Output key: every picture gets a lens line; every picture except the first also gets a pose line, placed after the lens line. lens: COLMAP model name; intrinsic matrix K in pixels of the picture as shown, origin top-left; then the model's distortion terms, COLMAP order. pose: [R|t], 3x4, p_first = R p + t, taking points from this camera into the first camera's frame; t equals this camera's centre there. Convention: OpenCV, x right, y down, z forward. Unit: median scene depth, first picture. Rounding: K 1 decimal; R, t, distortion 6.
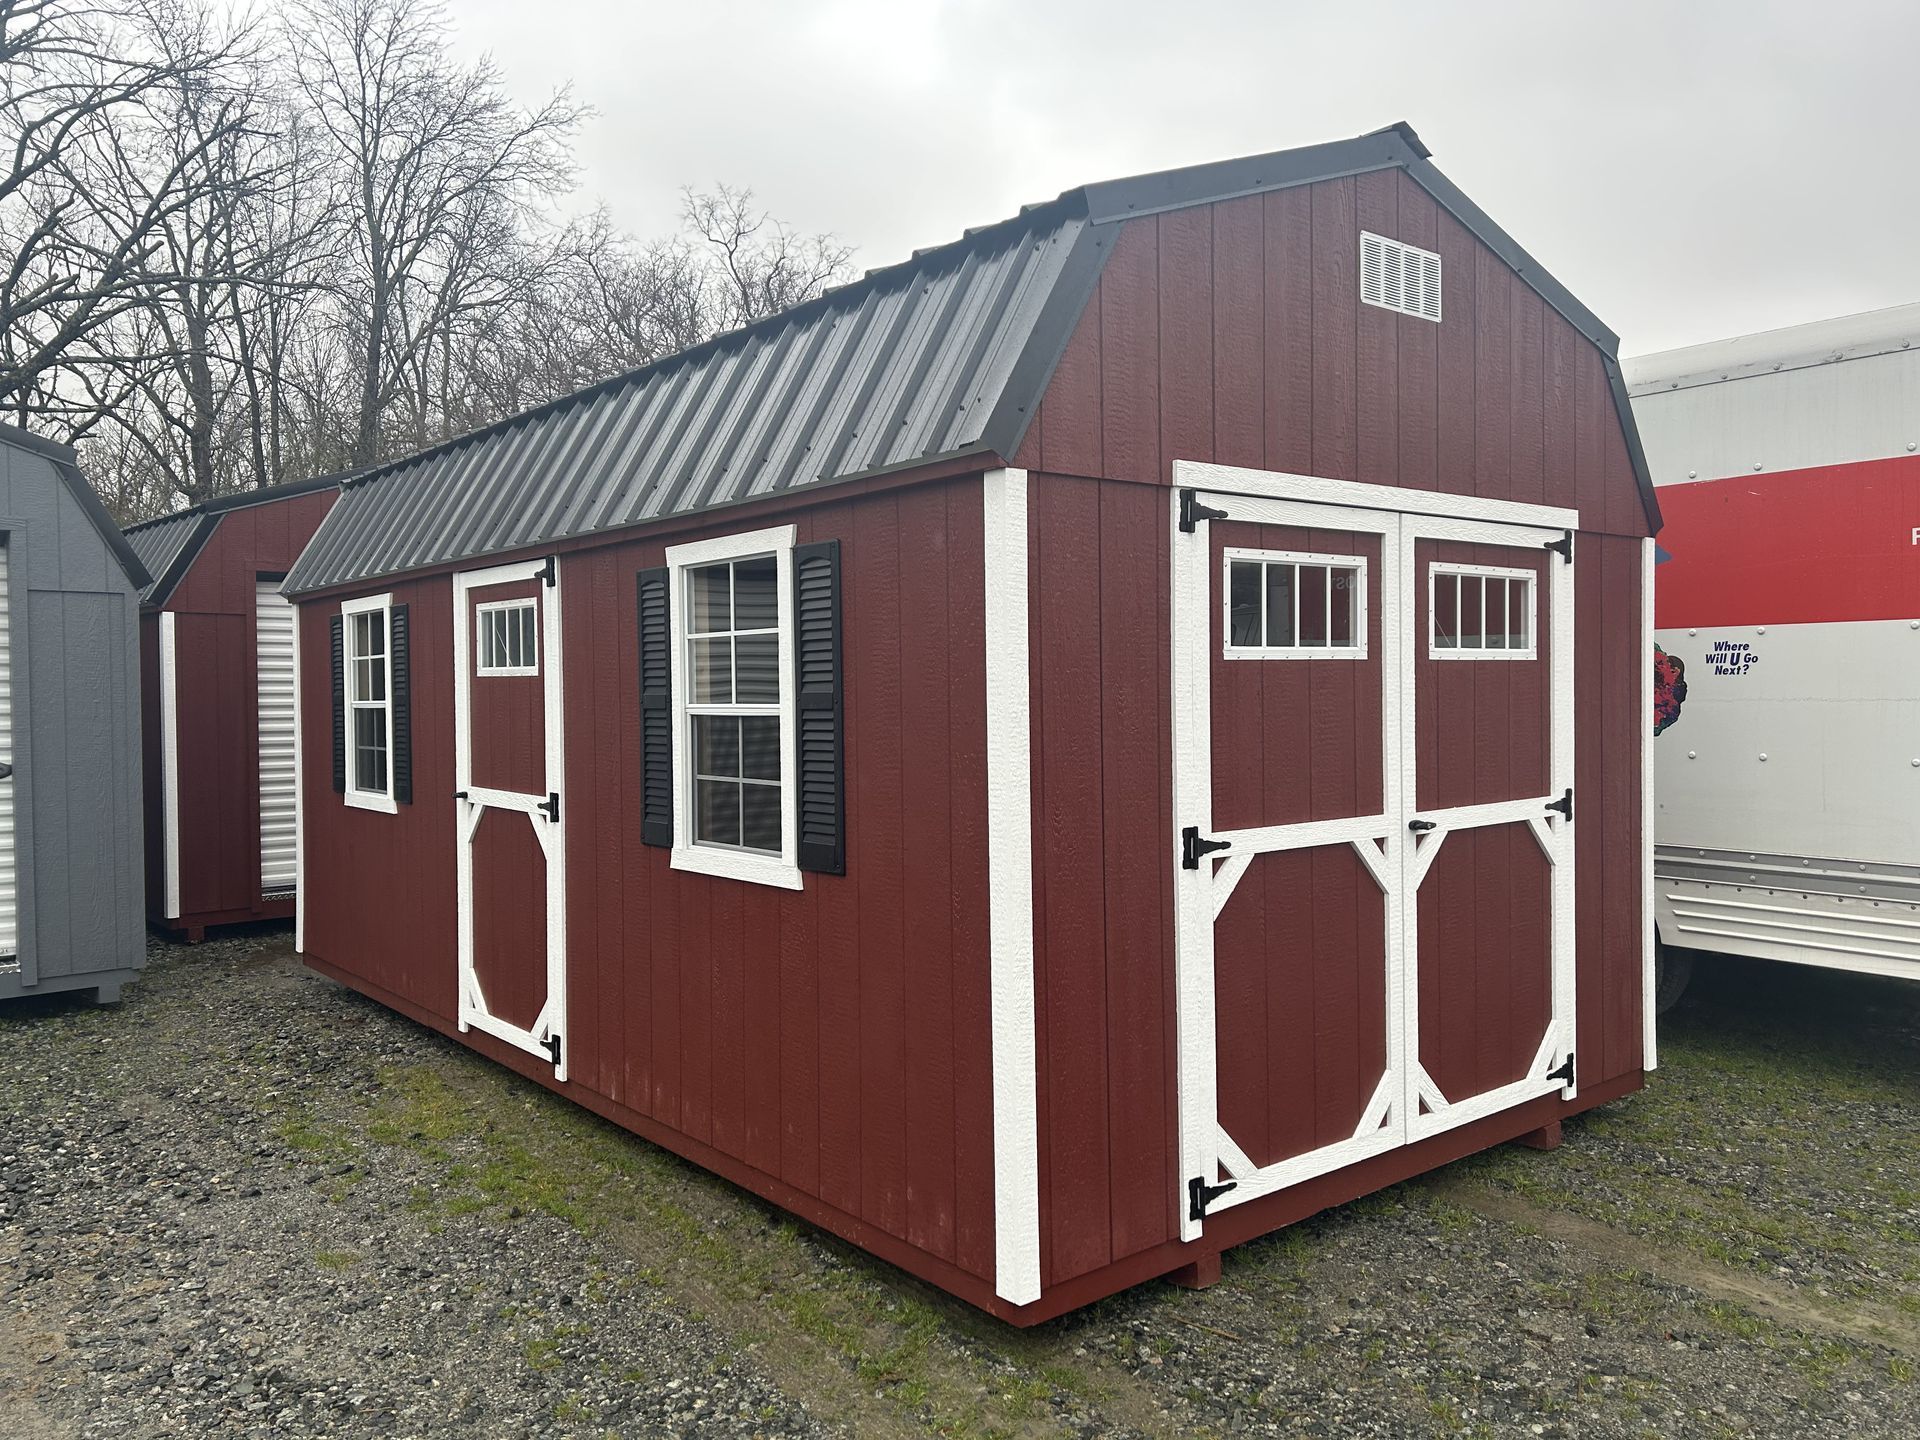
lens RADIAL K [[1501.1, 0, 960.0], [0, 1501.1, 720.0], [0, 0, 1]] dist [0.004622, -0.000489]
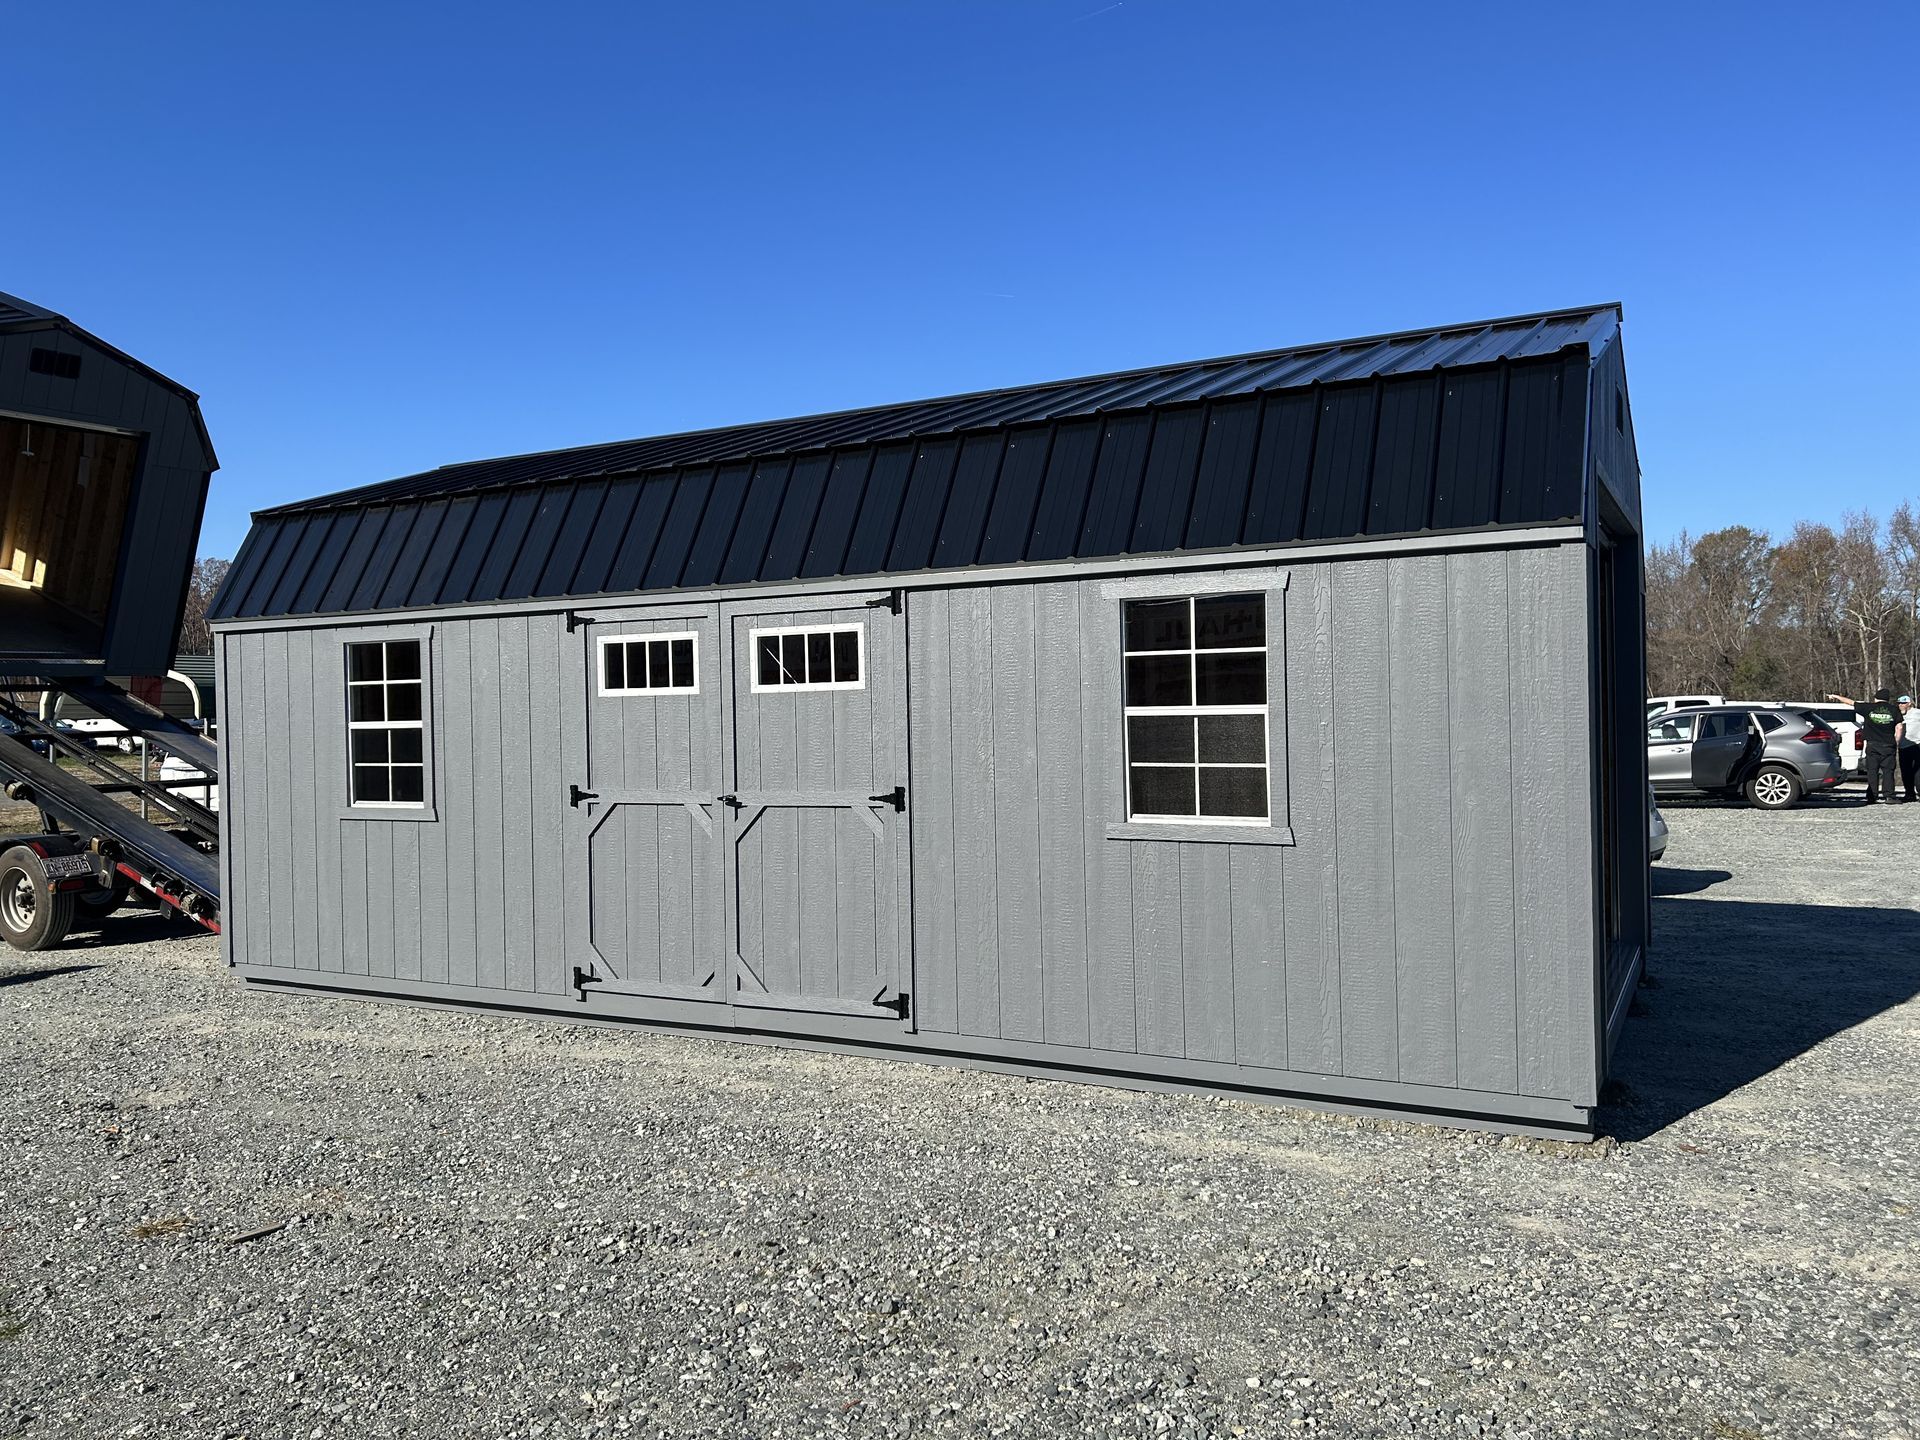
lens RADIAL K [[1501.1, 0, 960.0], [0, 1501.1, 720.0], [0, 0, 1]] dist [0.004622, -0.000489]
pose [[0.376394, 0.013338, -0.926364, 2.090902], [-0.002507, 0.999907, 0.013378, -0.038205], [0.926456, -0.002713, 0.376393, 0.721465]]
